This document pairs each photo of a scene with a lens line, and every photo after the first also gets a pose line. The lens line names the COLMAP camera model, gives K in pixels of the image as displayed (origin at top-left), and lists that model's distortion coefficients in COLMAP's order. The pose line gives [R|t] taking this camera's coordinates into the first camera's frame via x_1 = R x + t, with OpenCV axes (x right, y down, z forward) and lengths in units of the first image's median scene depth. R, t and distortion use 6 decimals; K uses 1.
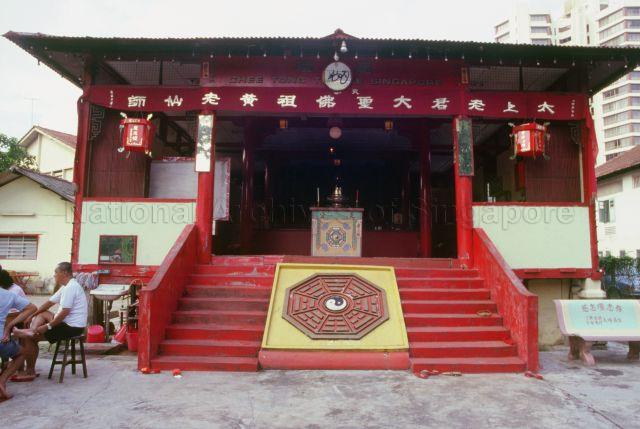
lens RADIAL K [[457.2, 0, 329.6], [0, 457.2, 213.6], [0, 0, 1]] dist [-0.079557, 0.002234]
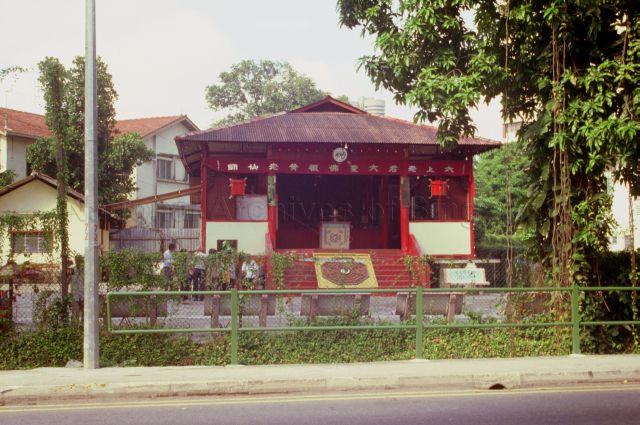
lens RADIAL K [[639.7, 0, 320.0], [0, 639.7, 212.5], [0, 0, 1]] dist [-0.050629, -0.007932]
pose [[0.993892, -0.004268, 0.110278, -0.362530], [-0.000956, 0.998882, 0.047272, -0.187716], [-0.110357, -0.047088, 0.992776, -1.660389]]
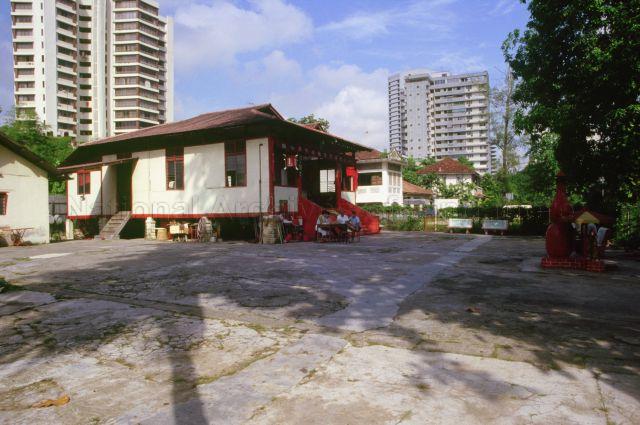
lens RADIAL K [[461.1, 0, 320.0], [0, 461.1, 212.5], [0, 0, 1]] dist [-0.122768, 0.111096]
pose [[0.480360, -0.015353, 0.876937, -2.555193], [-0.057207, 0.997169, 0.048795, -0.019495], [-0.875204, -0.073606, 0.478122, -0.411810]]
